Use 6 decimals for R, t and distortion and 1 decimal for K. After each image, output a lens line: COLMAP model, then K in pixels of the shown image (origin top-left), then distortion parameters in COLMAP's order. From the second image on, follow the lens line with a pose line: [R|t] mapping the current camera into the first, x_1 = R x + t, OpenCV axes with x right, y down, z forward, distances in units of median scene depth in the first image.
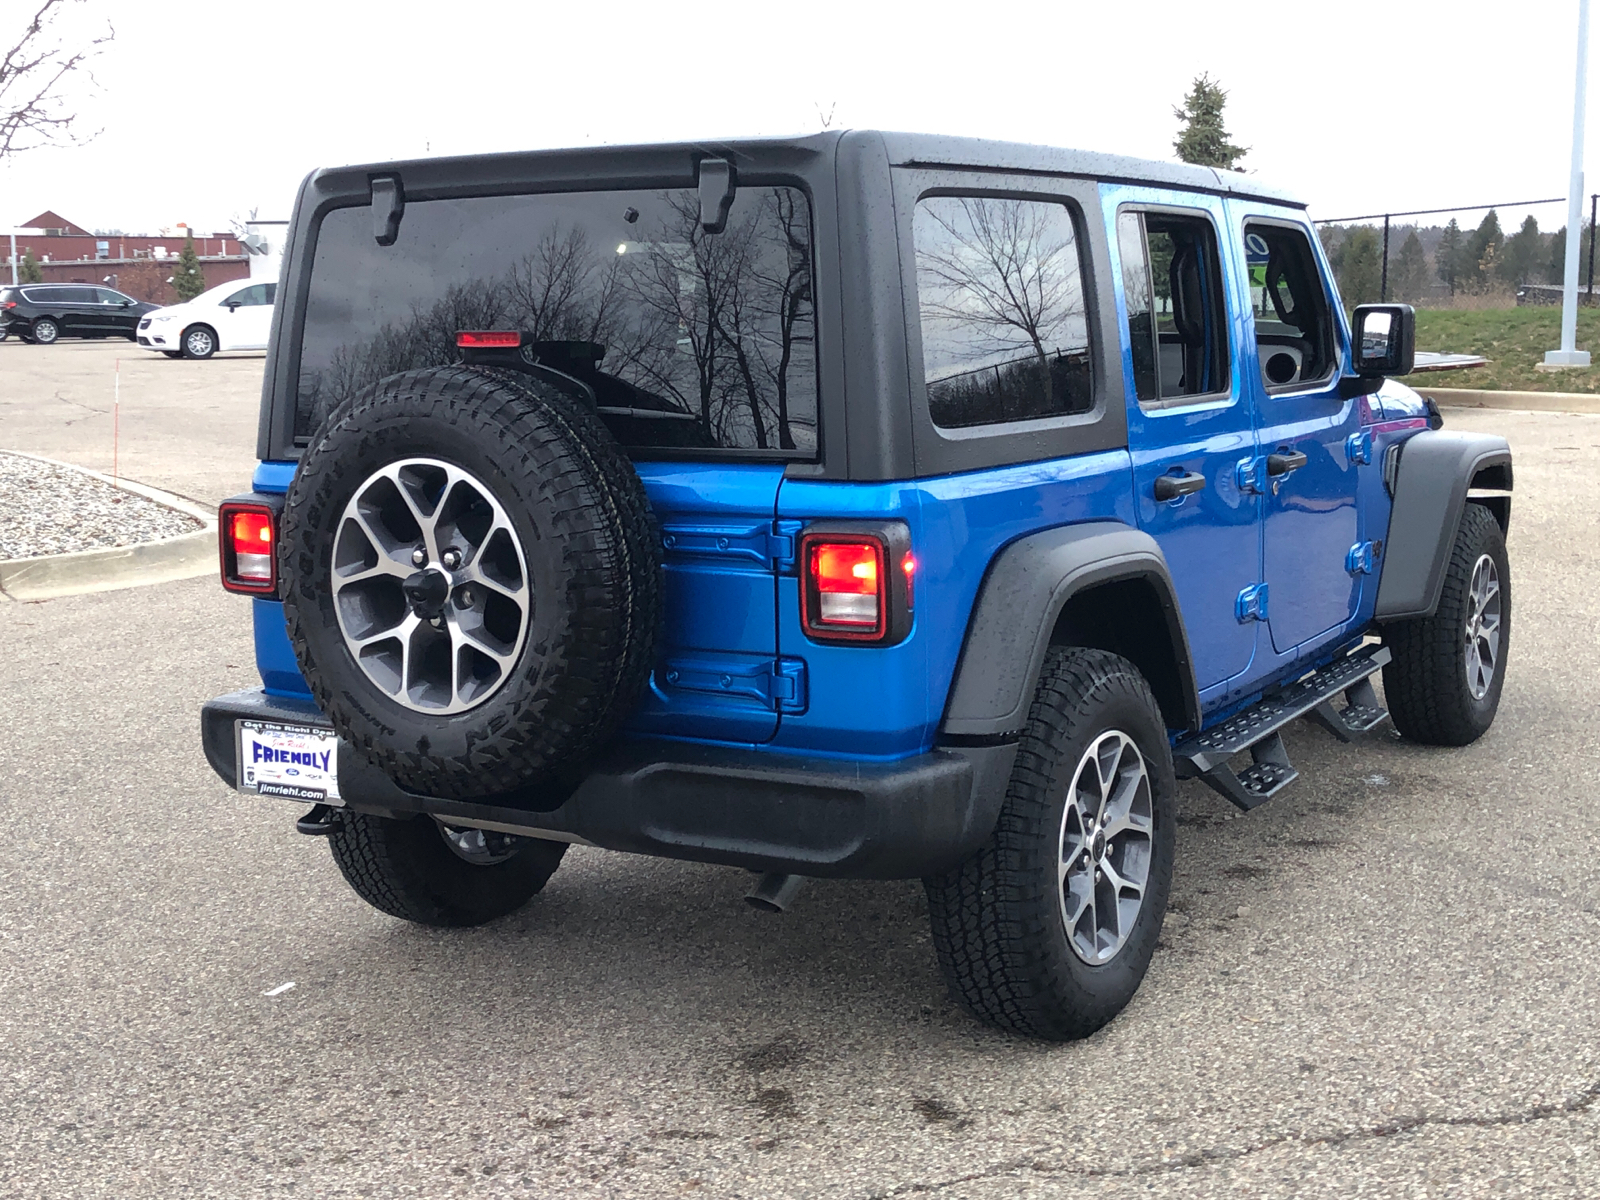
lens RADIAL K [[2056.2, 0, 794.1], [0, 2056.2, 567.1], [0, 0, 1]] dist [0.204548, -0.723213]
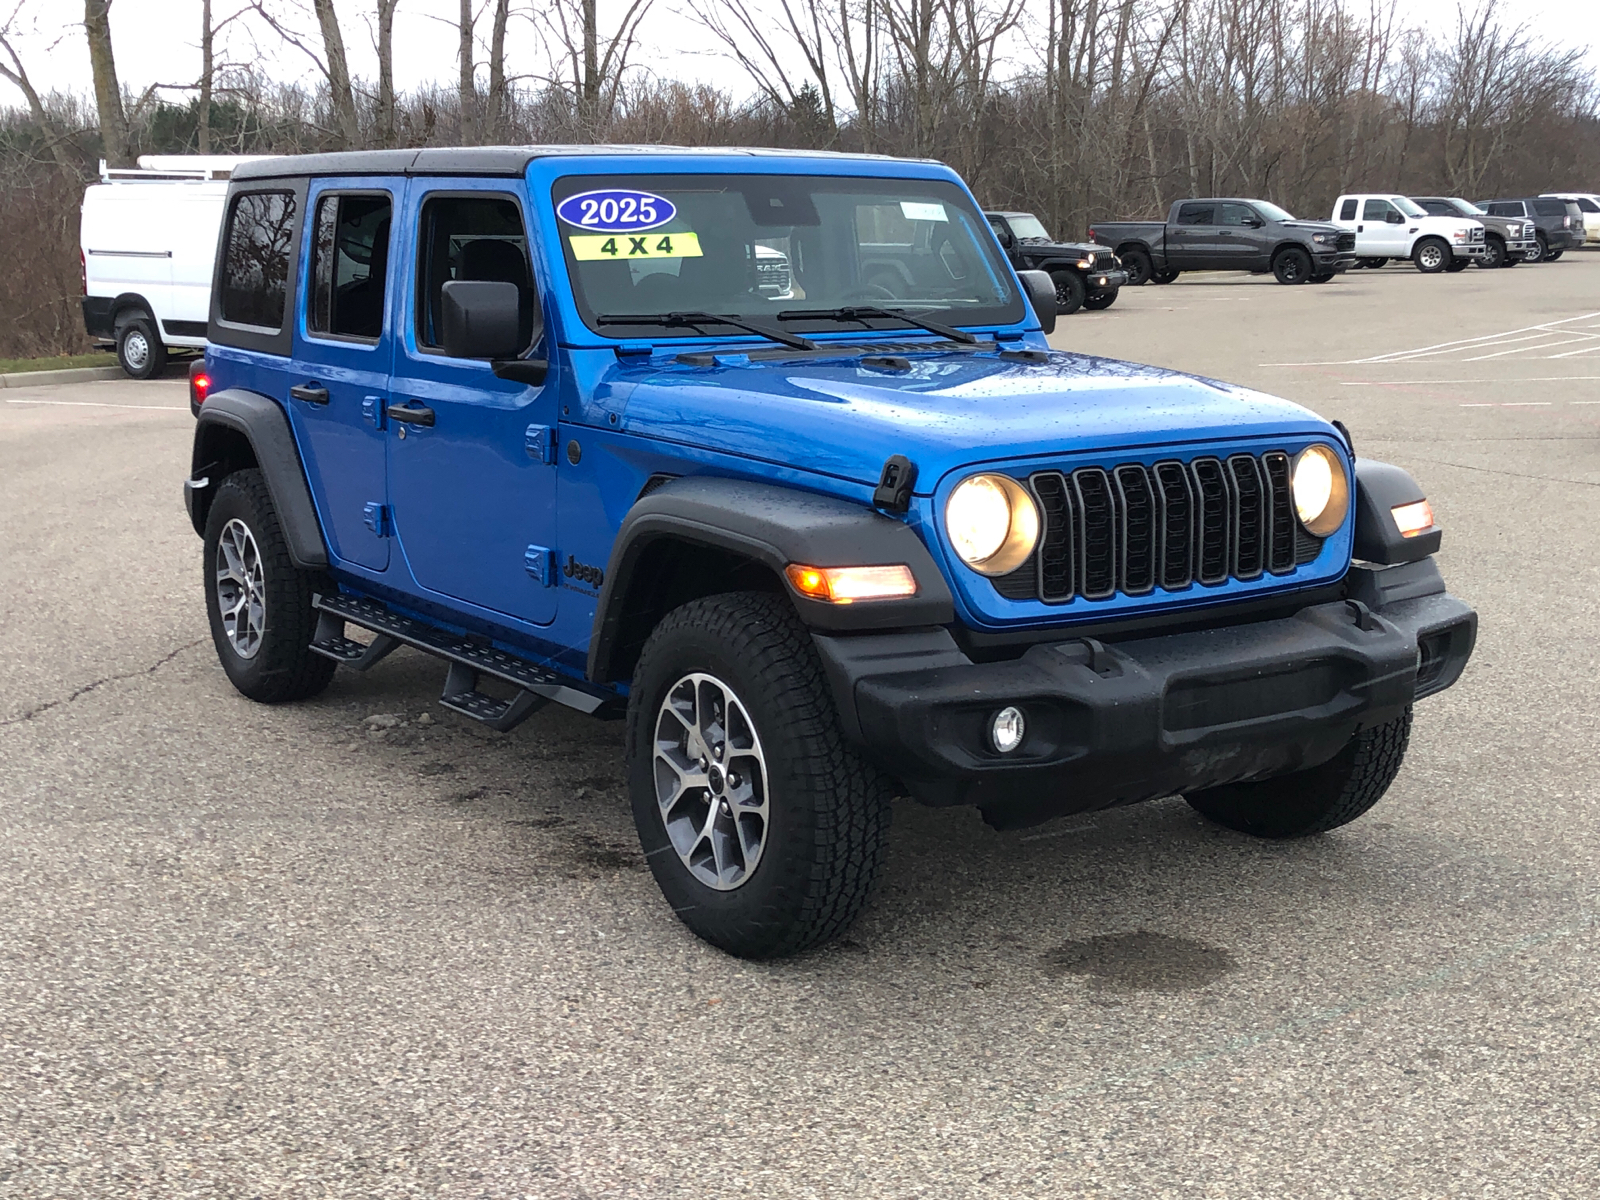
lens RADIAL K [[2056.2, 0, 794.1], [0, 2056.2, 567.1], [0, 0, 1]] dist [0.204548, -0.723213]
pose [[-0.422294, 0.169280, -0.890512, 1.272700], [-0.104683, 0.966727, 0.233410, -0.278694], [0.900394, 0.191789, -0.390522, 1.806803]]
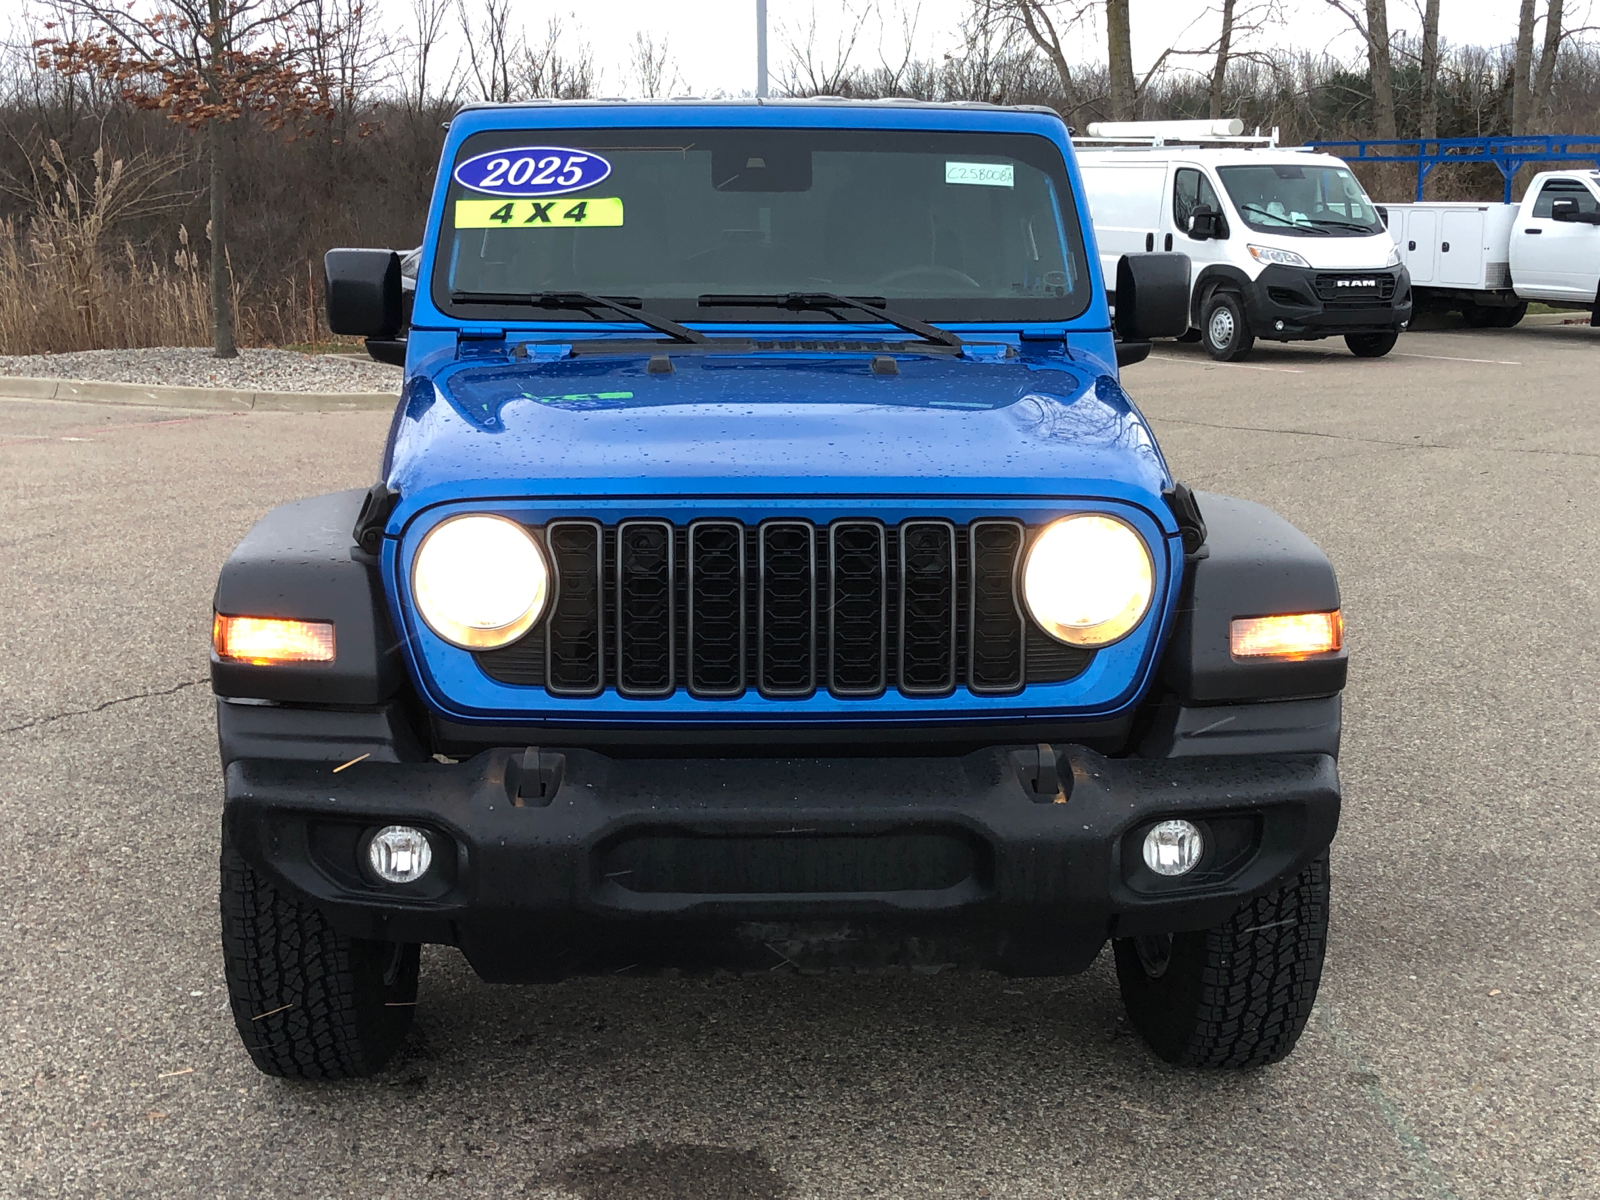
lens RADIAL K [[2056.2, 0, 794.1], [0, 2056.2, 567.1], [0, 0, 1]] dist [0.204548, -0.723213]
pose [[-0.836208, 0.114736, -0.536277, 0.710549], [-0.057225, 0.954277, 0.293396, -0.308254], [0.545419, 0.276029, -0.791408, 2.130210]]
